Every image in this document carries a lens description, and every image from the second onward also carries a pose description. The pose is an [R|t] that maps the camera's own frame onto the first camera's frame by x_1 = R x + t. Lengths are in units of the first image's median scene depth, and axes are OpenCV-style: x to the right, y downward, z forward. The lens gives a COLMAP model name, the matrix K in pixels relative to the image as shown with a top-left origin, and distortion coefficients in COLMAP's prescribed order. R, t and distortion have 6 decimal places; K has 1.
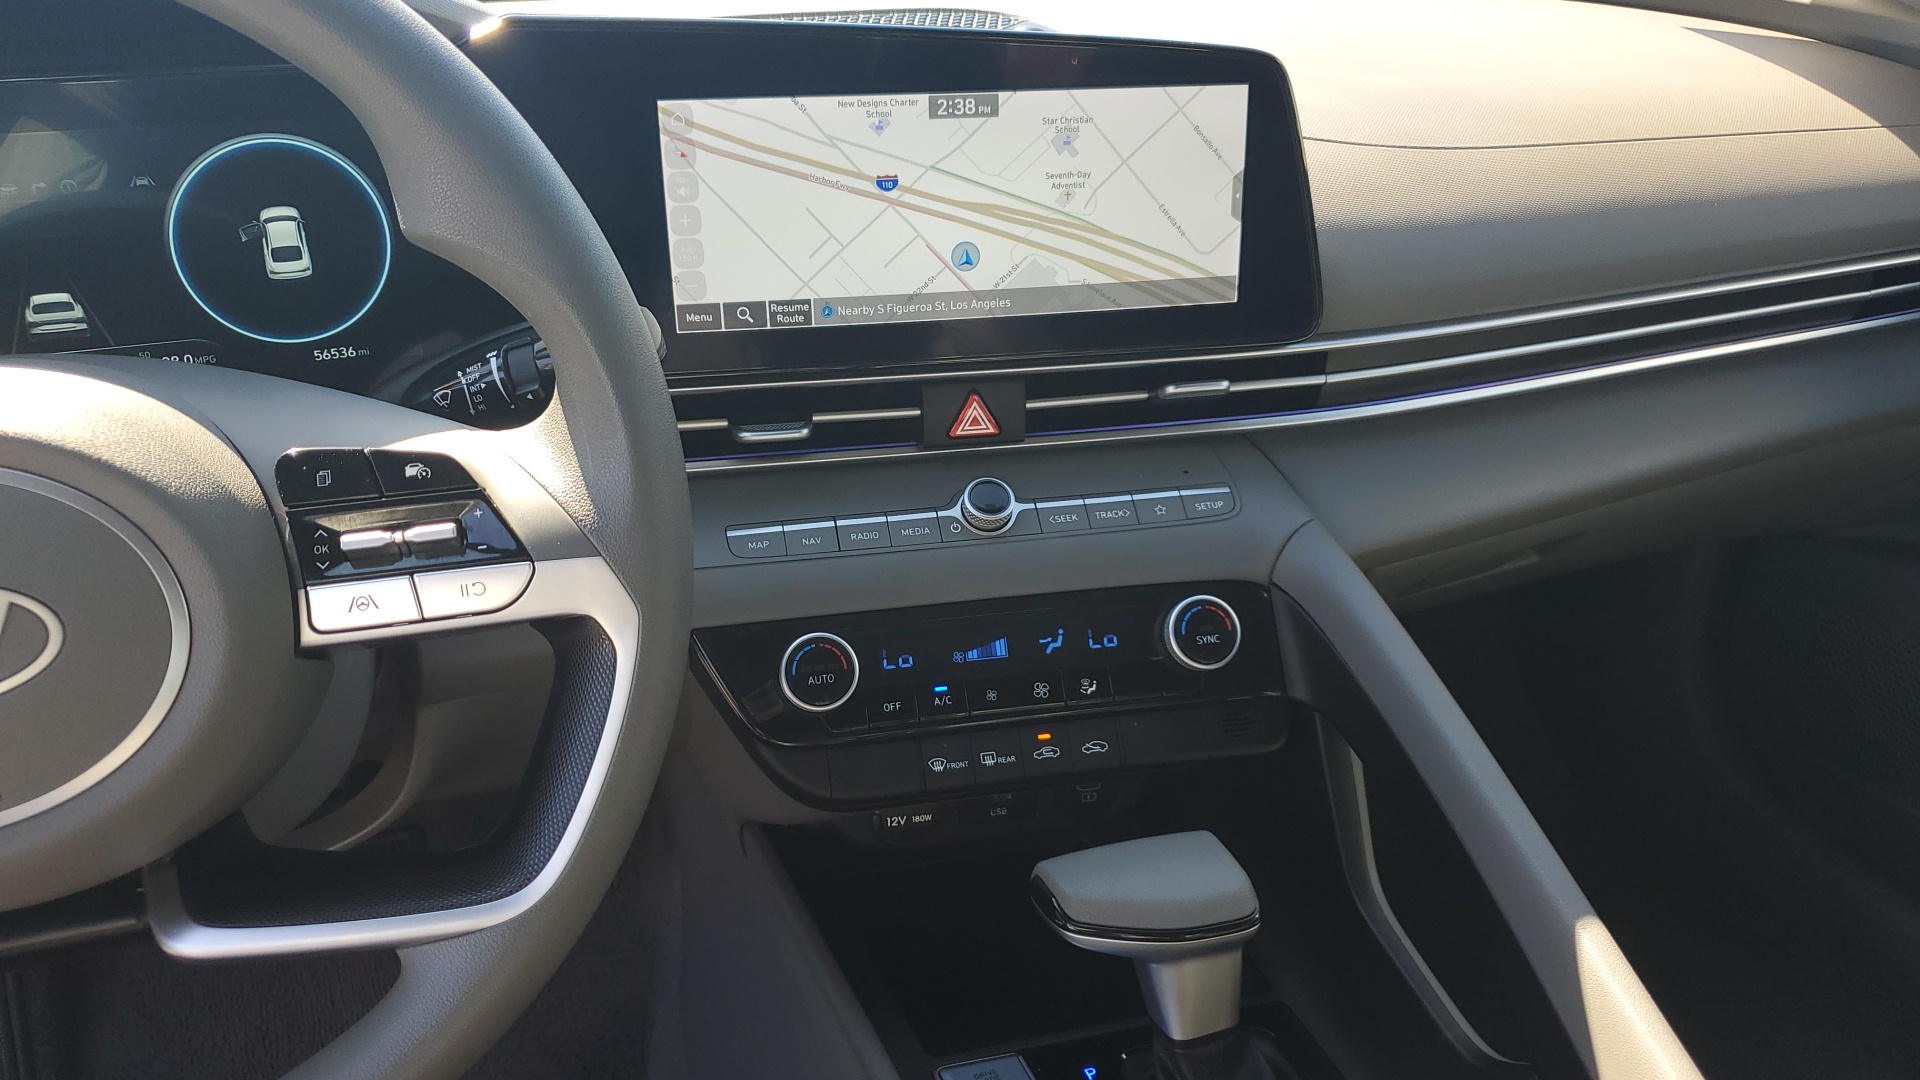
lens RADIAL K [[1522.6, 0, 961.1], [0, 1522.6, 541.3], [0, 0, 1]] dist [0.053440, -0.077055]
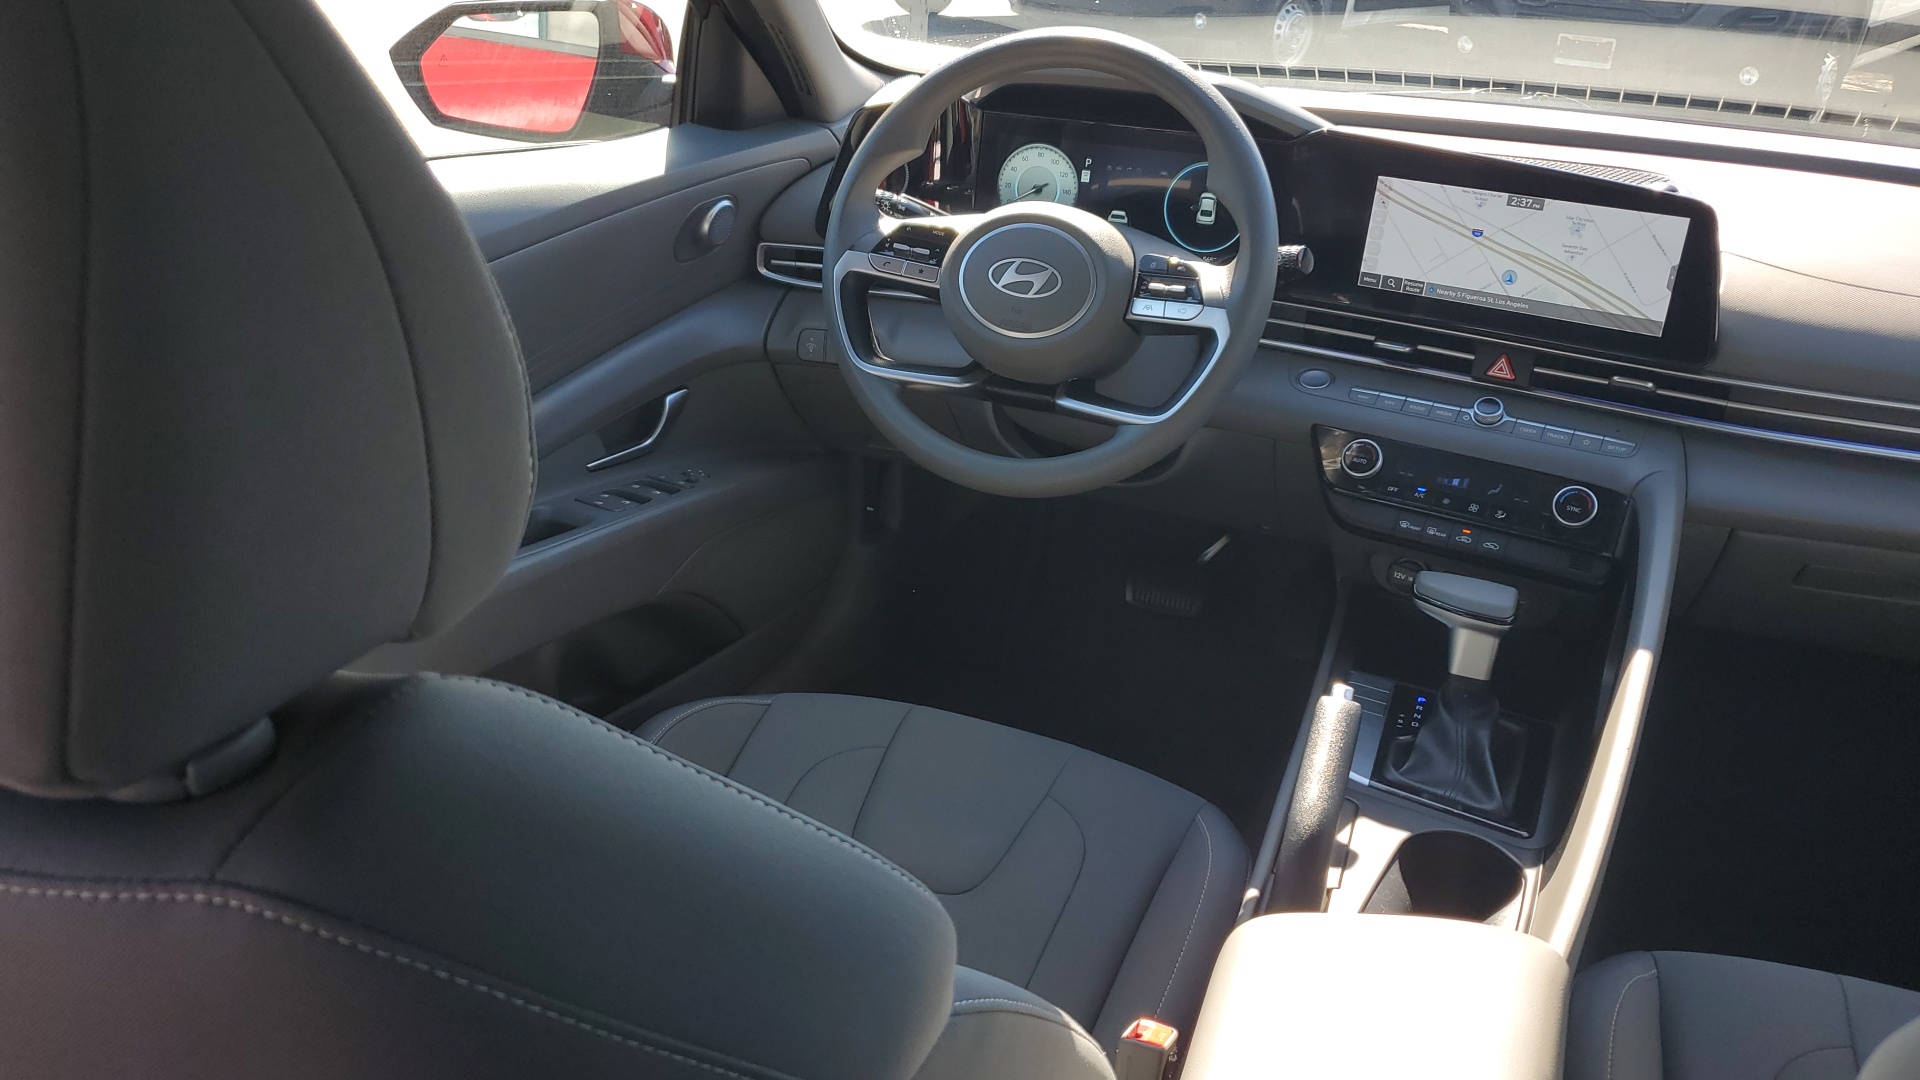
lens RADIAL K [[1522.6, 0, 945.5], [0, 1522.6, 549.2], [0, 0, 1]] dist [0.053440, -0.077055]
pose [[0.722546, 0.296442, -0.624540, 0.837089], [-0.350180, 0.935867, 0.039083, 0.323391], [0.596072, 0.190463, 0.780014, -0.916891]]
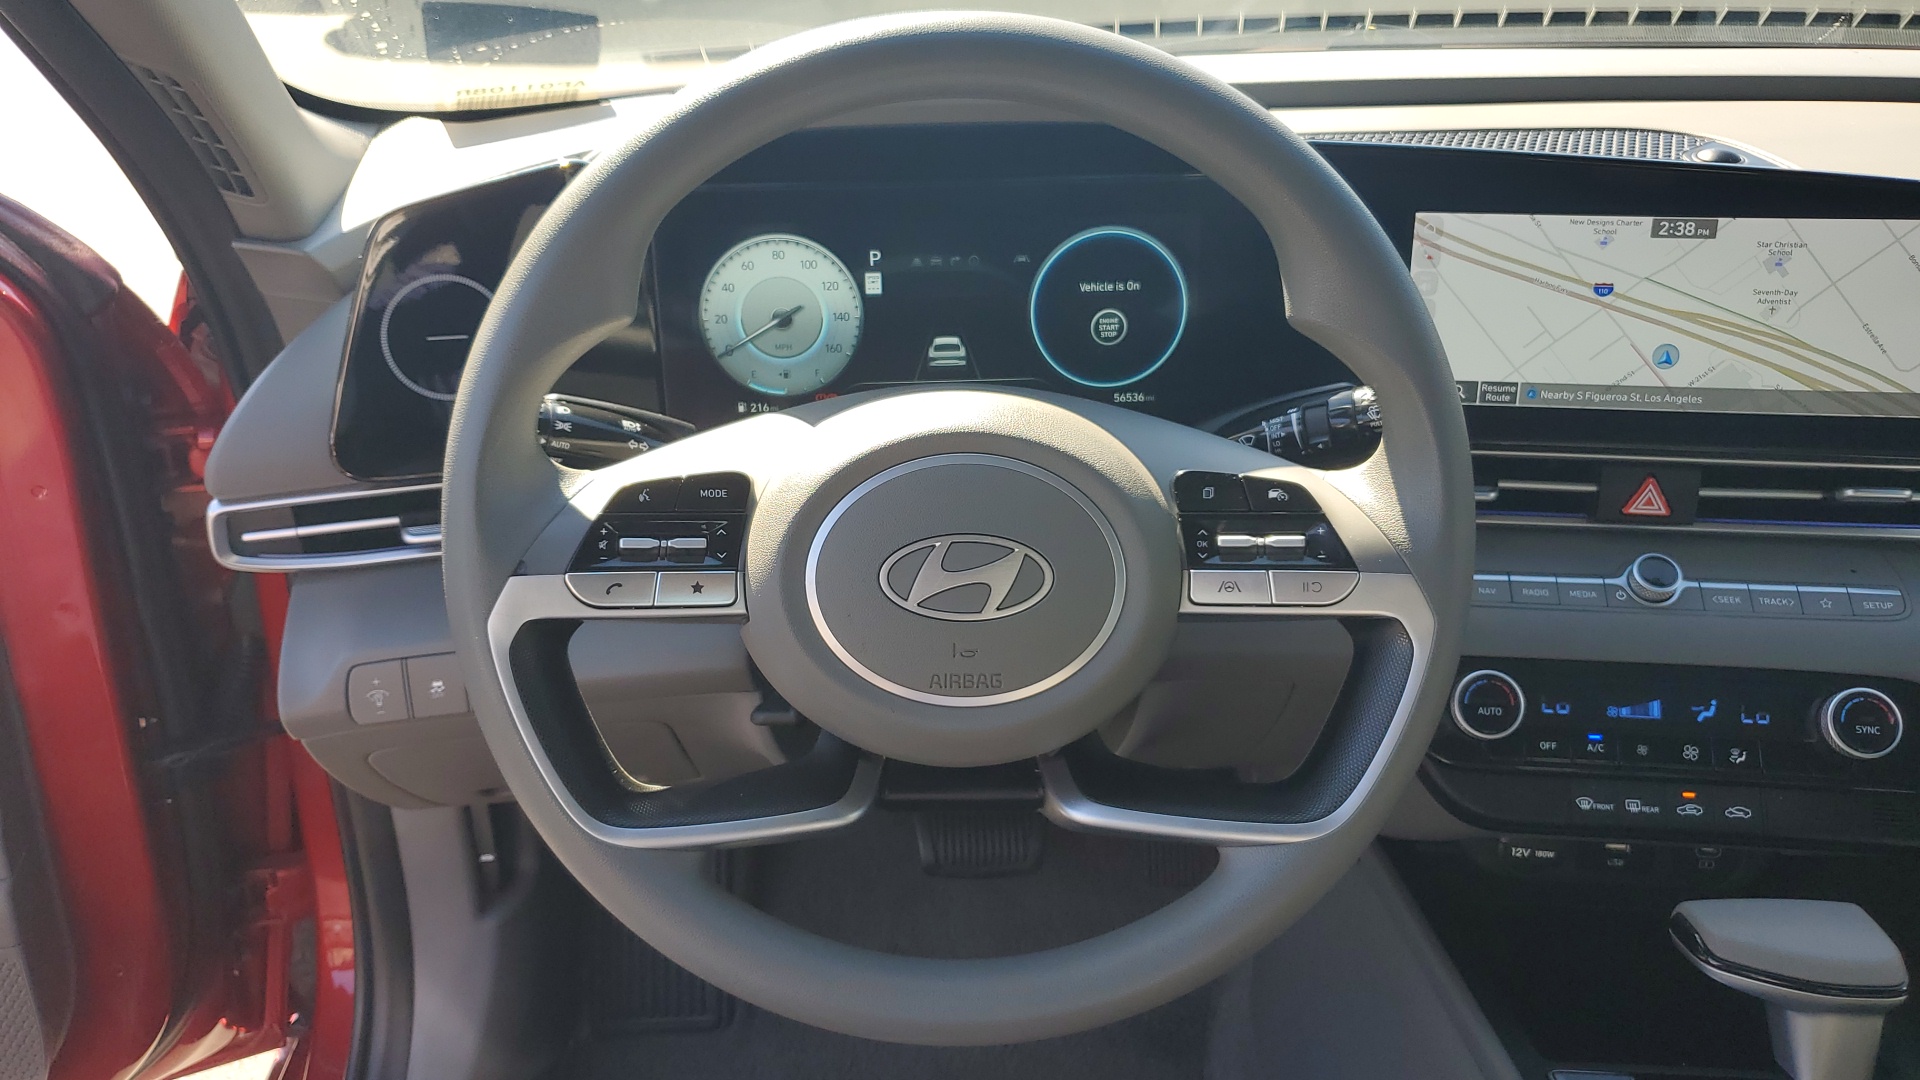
lens RADIAL K [[1522.6, 0, 939.4], [0, 1522.6, 521.4], [0, 0, 1]] dist [0.053440, -0.077055]
pose [[0.945484, 0.111379, -0.306029, -0.150426], [-0.126482, 0.991518, -0.029909, 0.037429], [0.300102, 0.066985, 0.951552, -0.243872]]
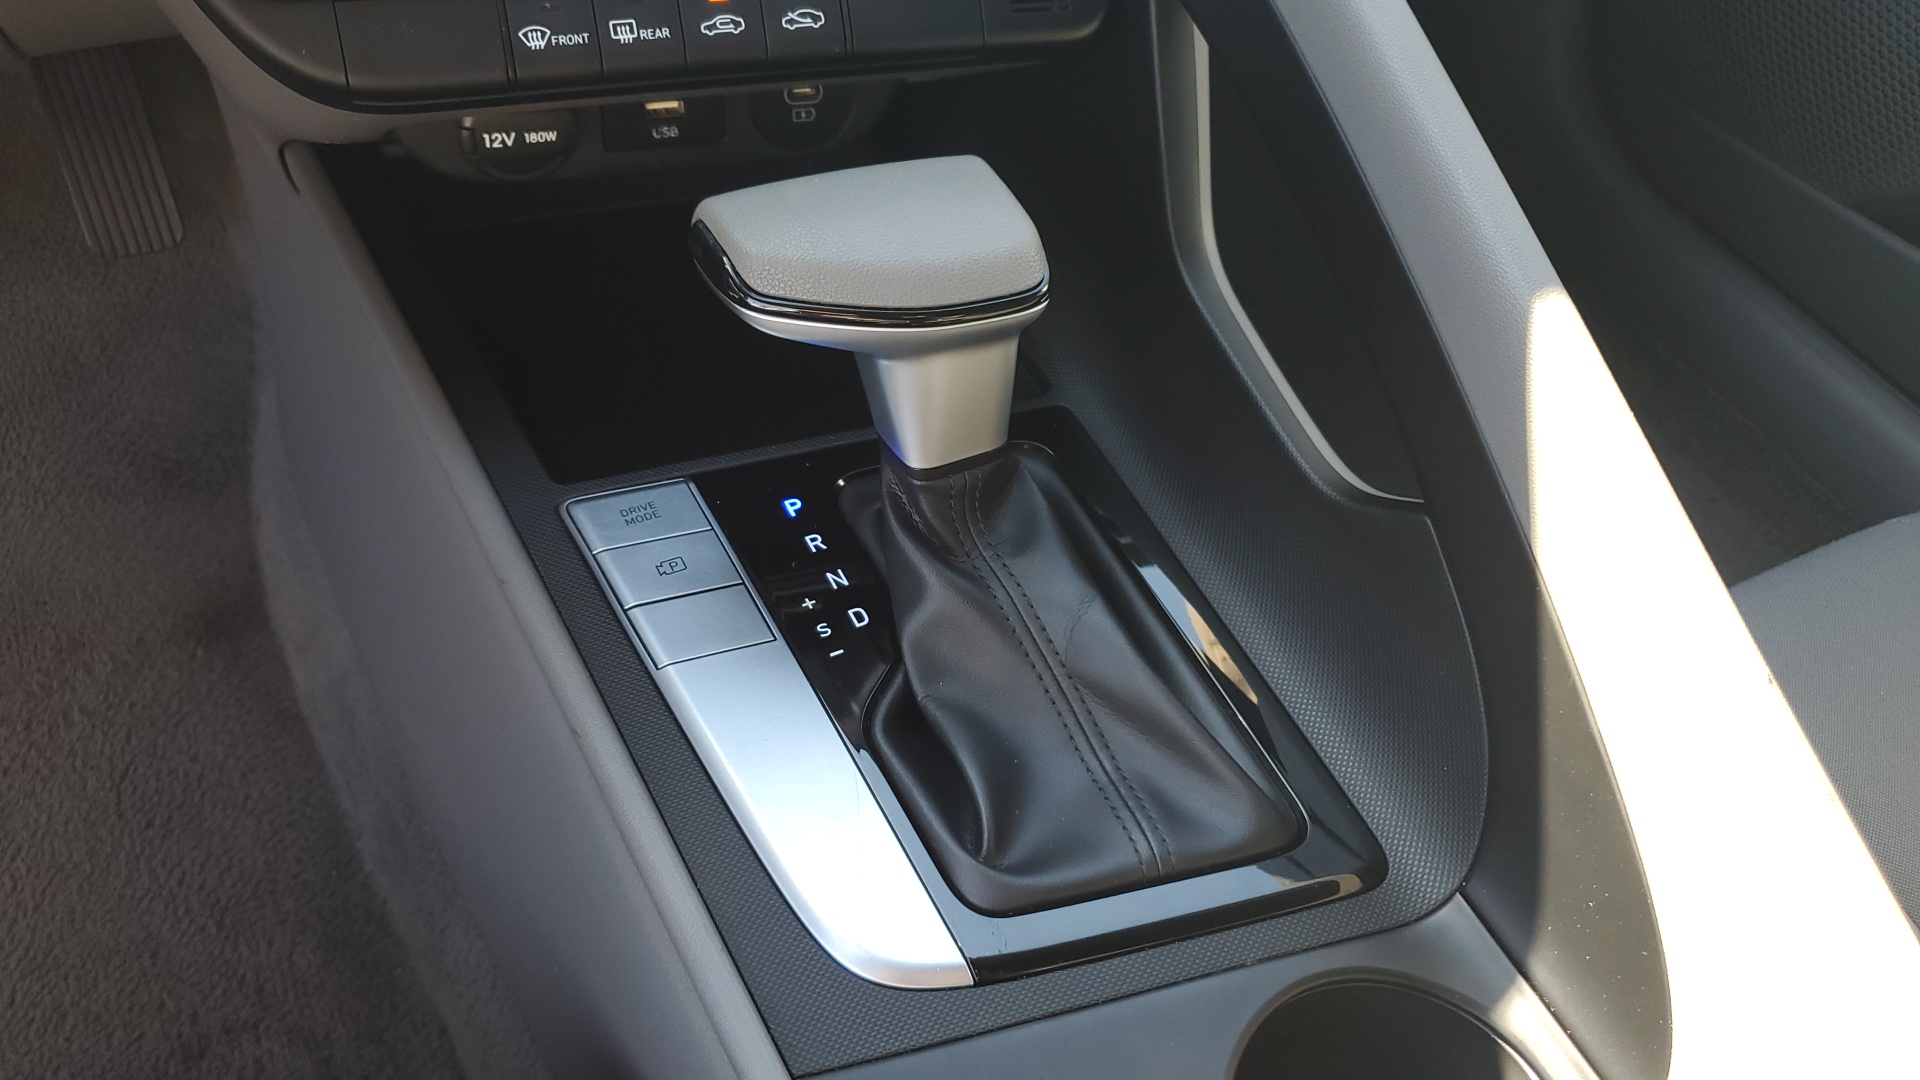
lens RADIAL K [[1522.6, 0, 962.1], [0, 1522.6, 528.0], [0, 0, 1]] dist [0.053440, -0.077055]
pose [[0.988148, -0.014953, 0.152776, 0.058438], [-0.045331, 0.922436, 0.383480, 0.091667], [-0.146660, -0.385860, 0.910825, 0.375525]]
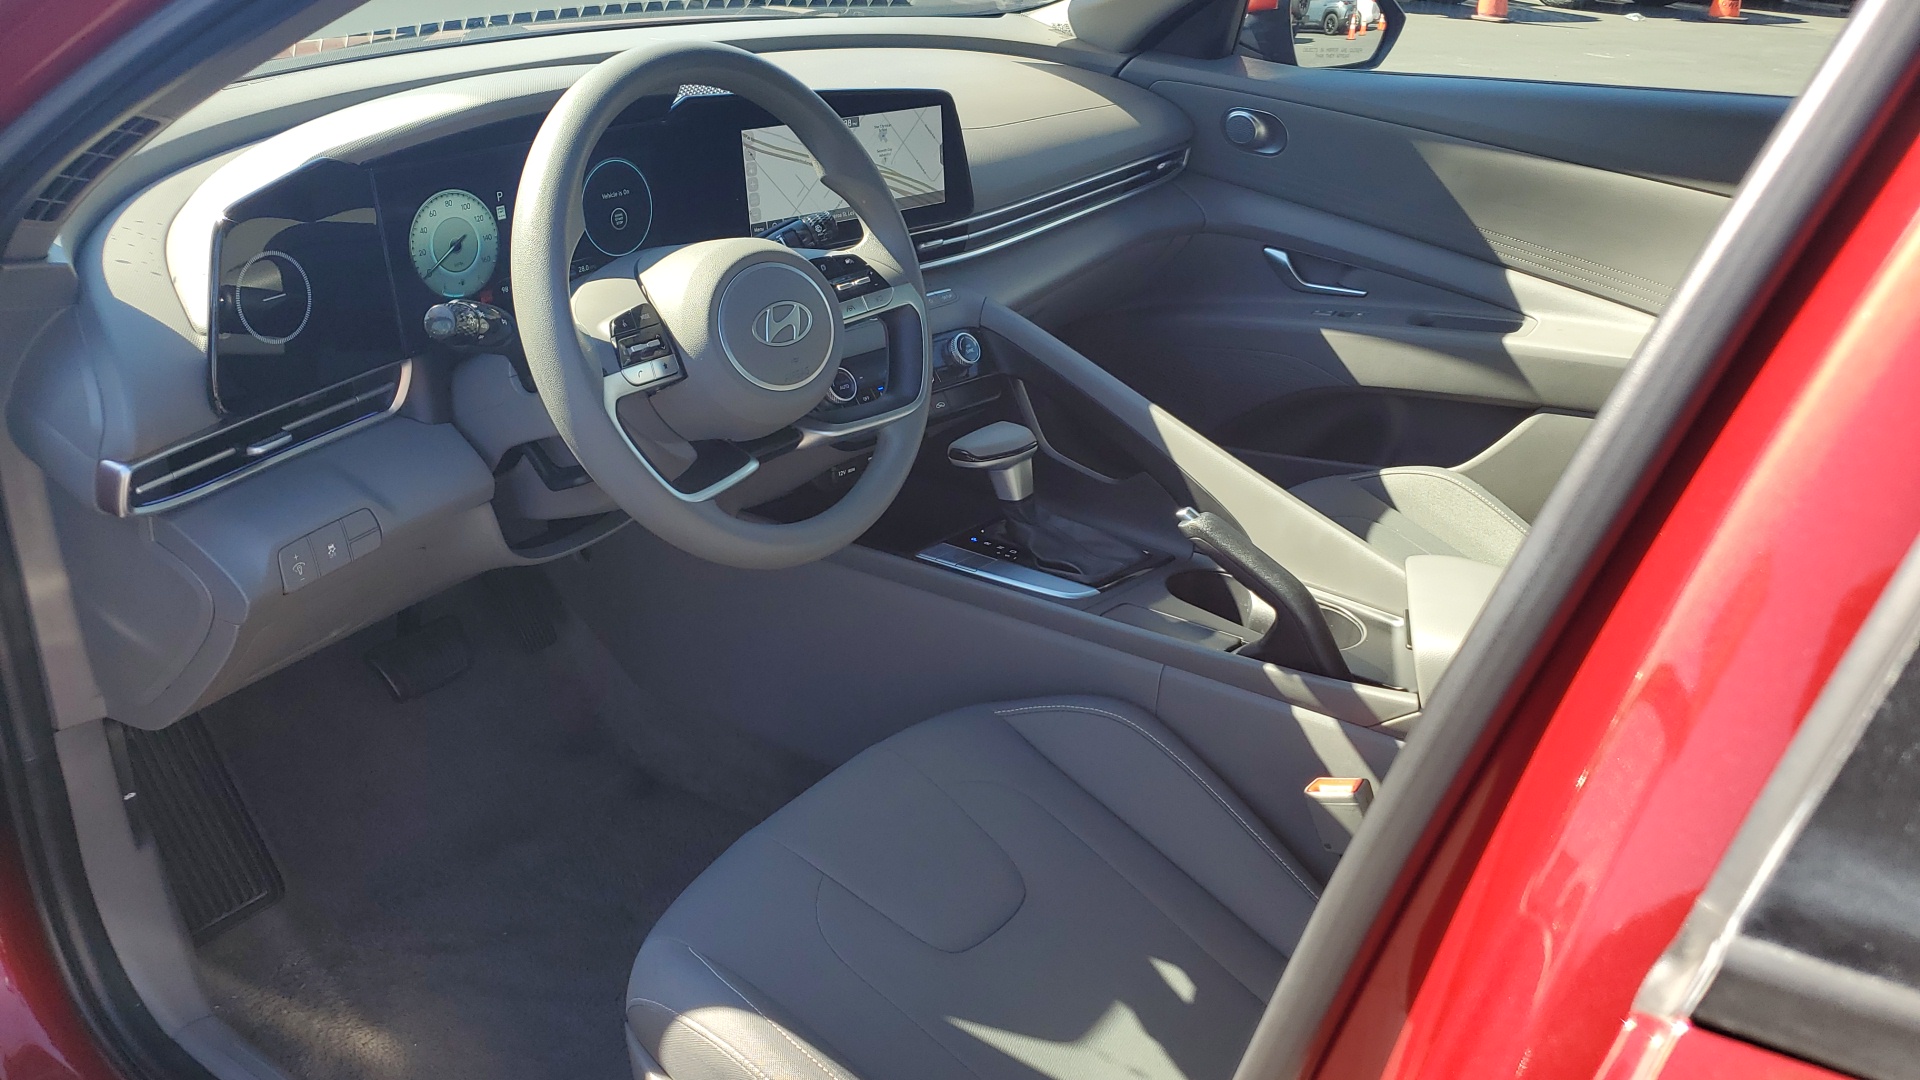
lens RADIAL K [[1522.6, 0, 965.3], [0, 1522.6, 538.0], [0, 0, 1]] dist [0.053440, -0.077055]
pose [[0.827445, -0.217609, 0.517669, -1.161808], [0.223592, 0.973308, 0.051752, 0.235199], [-0.515113, 0.072925, 0.854014, -0.978140]]
